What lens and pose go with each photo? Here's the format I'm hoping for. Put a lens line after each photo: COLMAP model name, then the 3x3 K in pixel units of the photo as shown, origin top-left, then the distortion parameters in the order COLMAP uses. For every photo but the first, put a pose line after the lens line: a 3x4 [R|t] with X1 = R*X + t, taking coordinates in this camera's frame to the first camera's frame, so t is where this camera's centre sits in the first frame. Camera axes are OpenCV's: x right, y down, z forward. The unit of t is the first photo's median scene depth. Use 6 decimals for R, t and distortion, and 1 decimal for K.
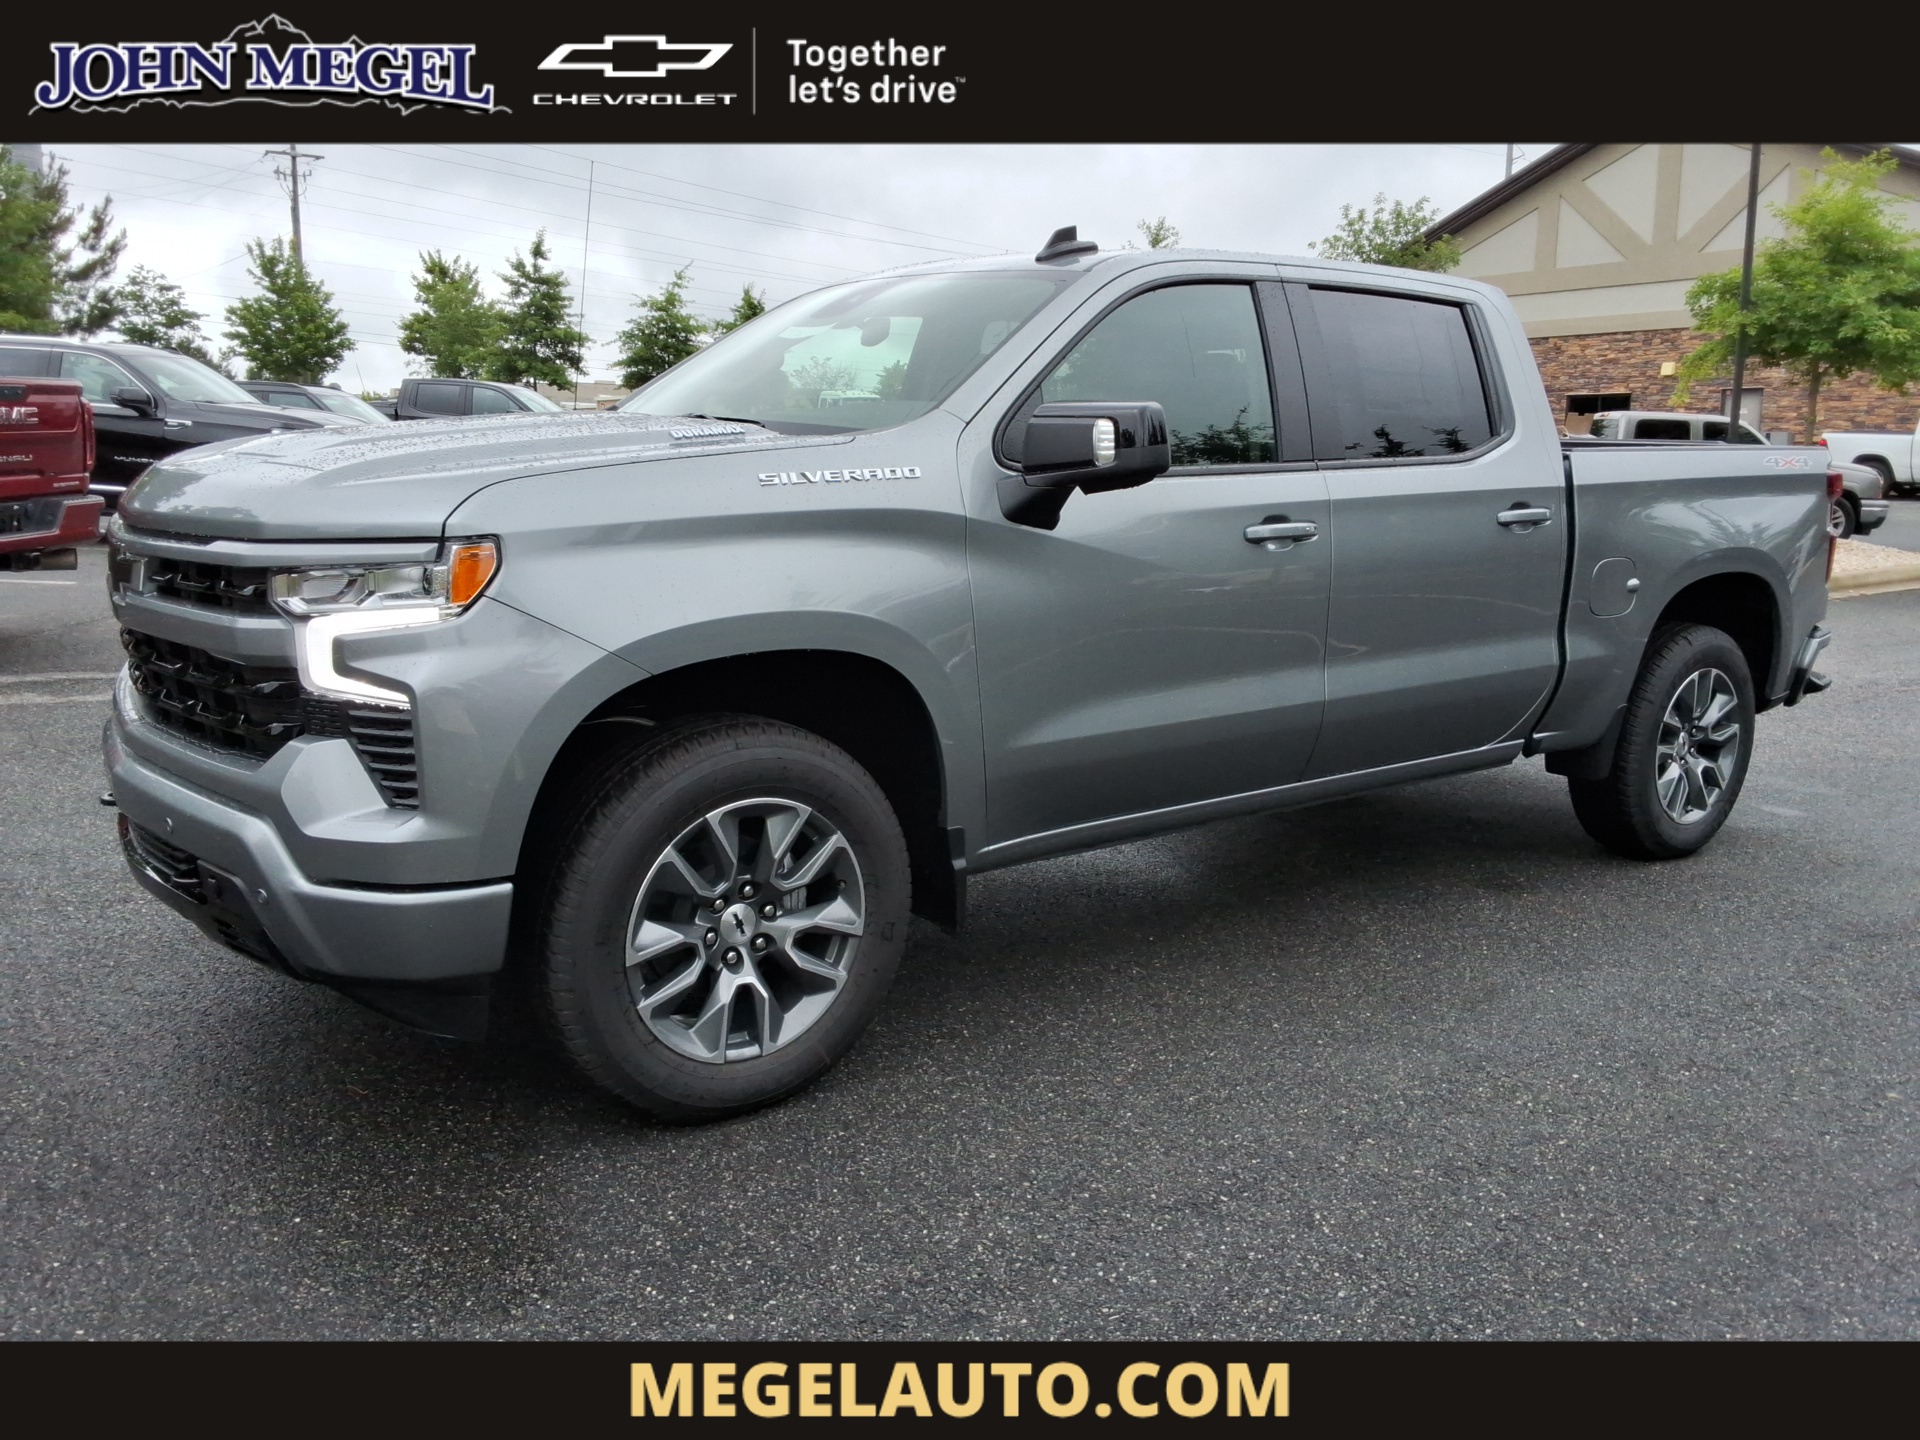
lens RADIAL K [[1552.3, 0, 982.9], [0, 1552.3, 718.7], [0, 0, 1]] dist [0.109444, -0.166953]
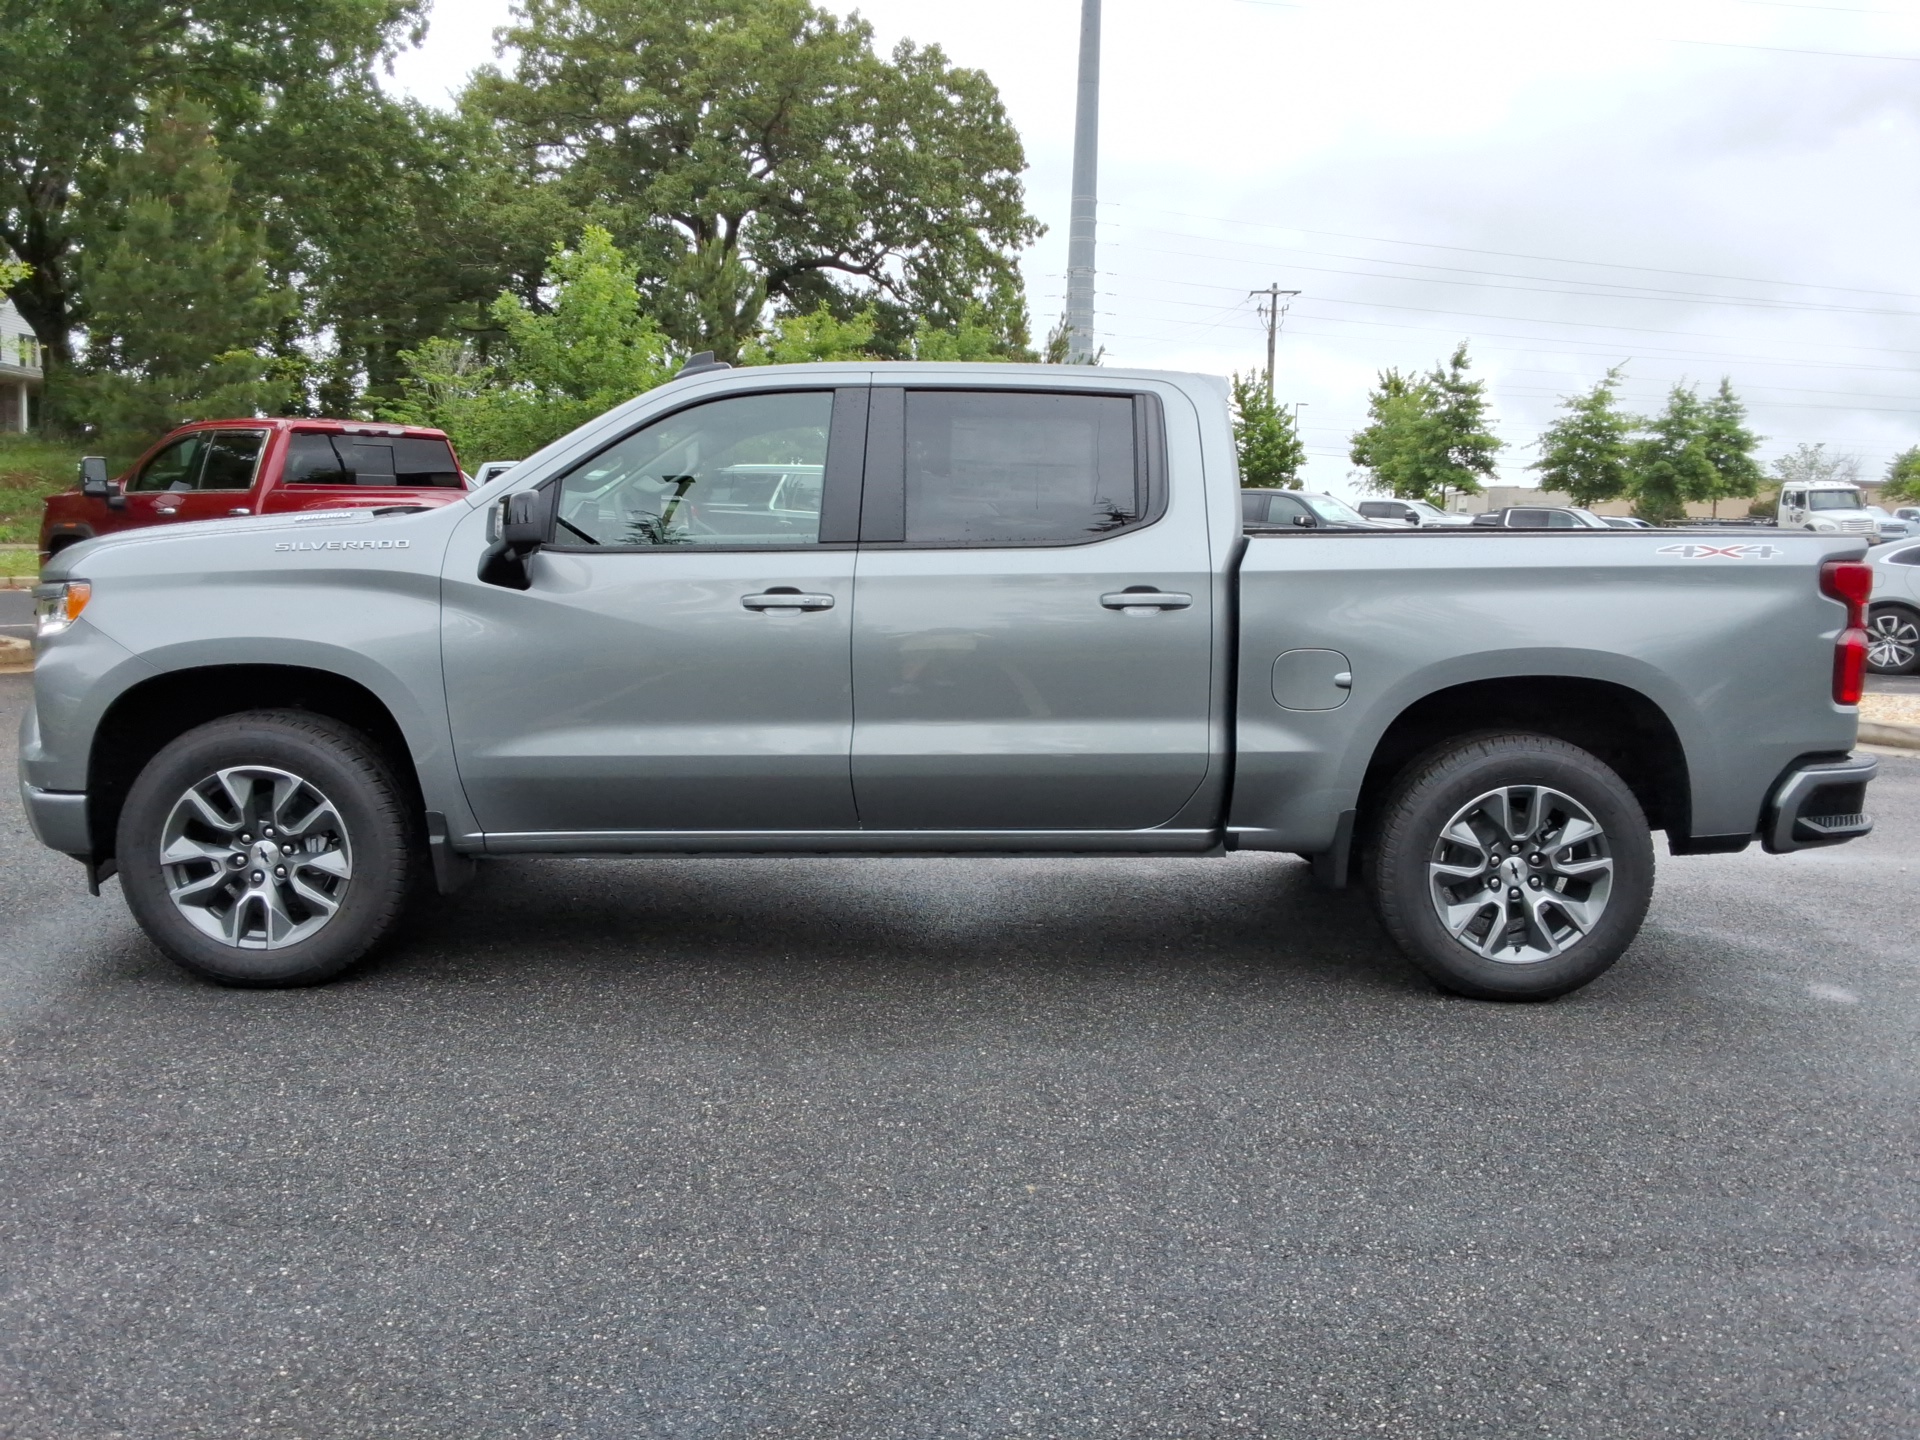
lens RADIAL K [[1575.3, 0, 971.0], [0, 1575.3, 684.2], [0, 0, 1]] dist [0.142775, -0.280387]
pose [[0.796429, 0.050575, -0.602614, 0.117536], [-0.104539, 0.993009, -0.054822, -0.001129], [0.595628, 0.106658, 0.796148, 0.018264]]
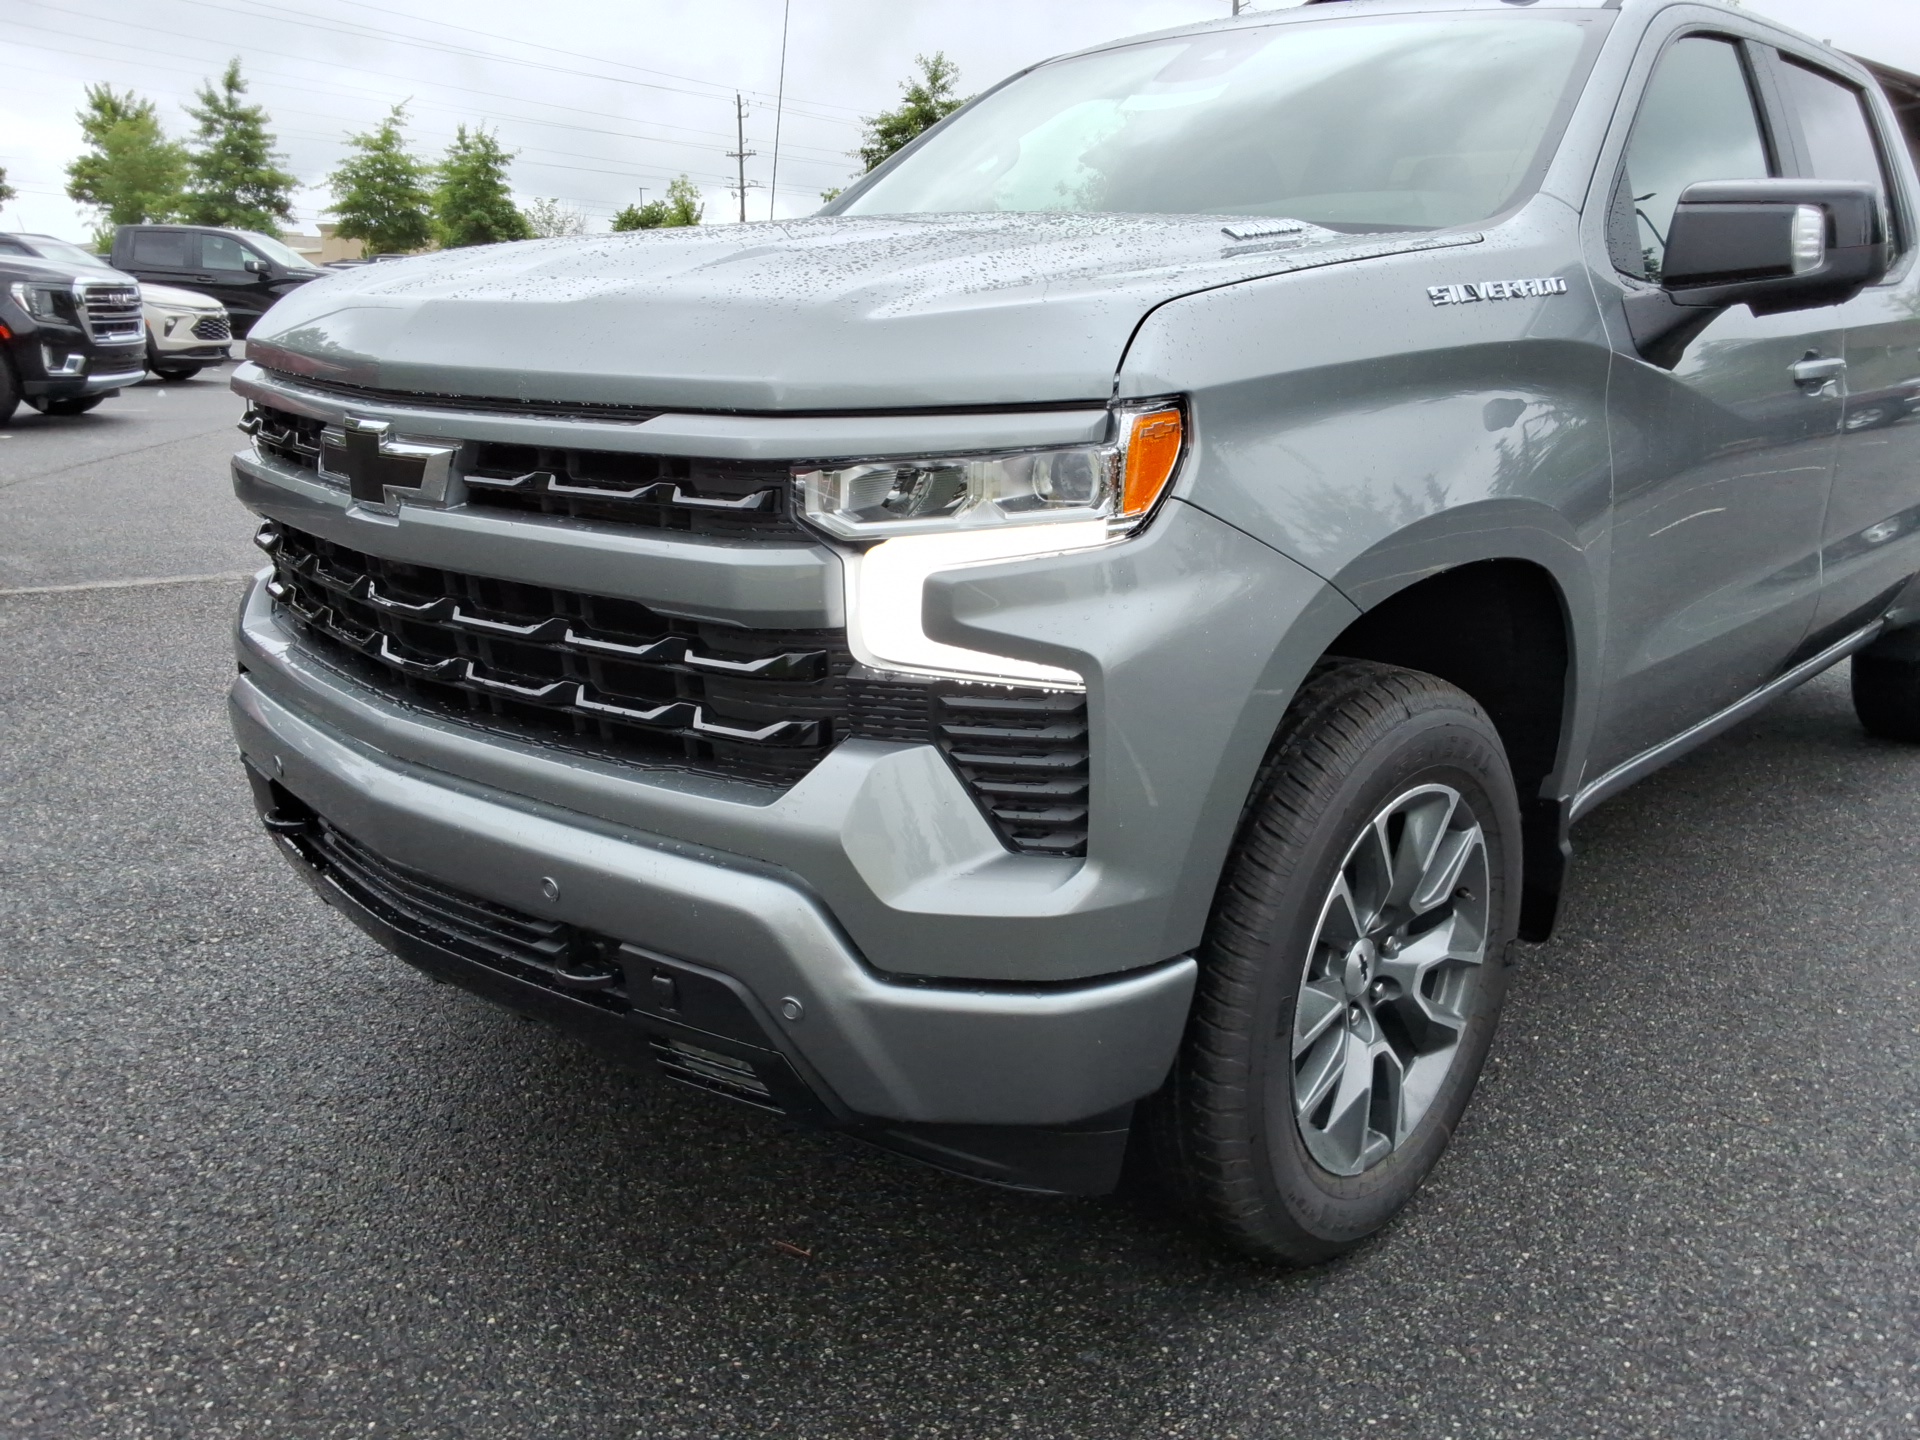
lens RADIAL K [[1556.4, 0, 962.7], [0, 1556.4, 714.7], [0, 0, 1]] dist [0.087916, -0.135779]
pose [[0.986517, -0.051355, 0.155393, -0.038288], [0.038072, 0.995456, 0.087281, -0.003938], [-0.159170, -0.080188, 0.983989, 0.032622]]
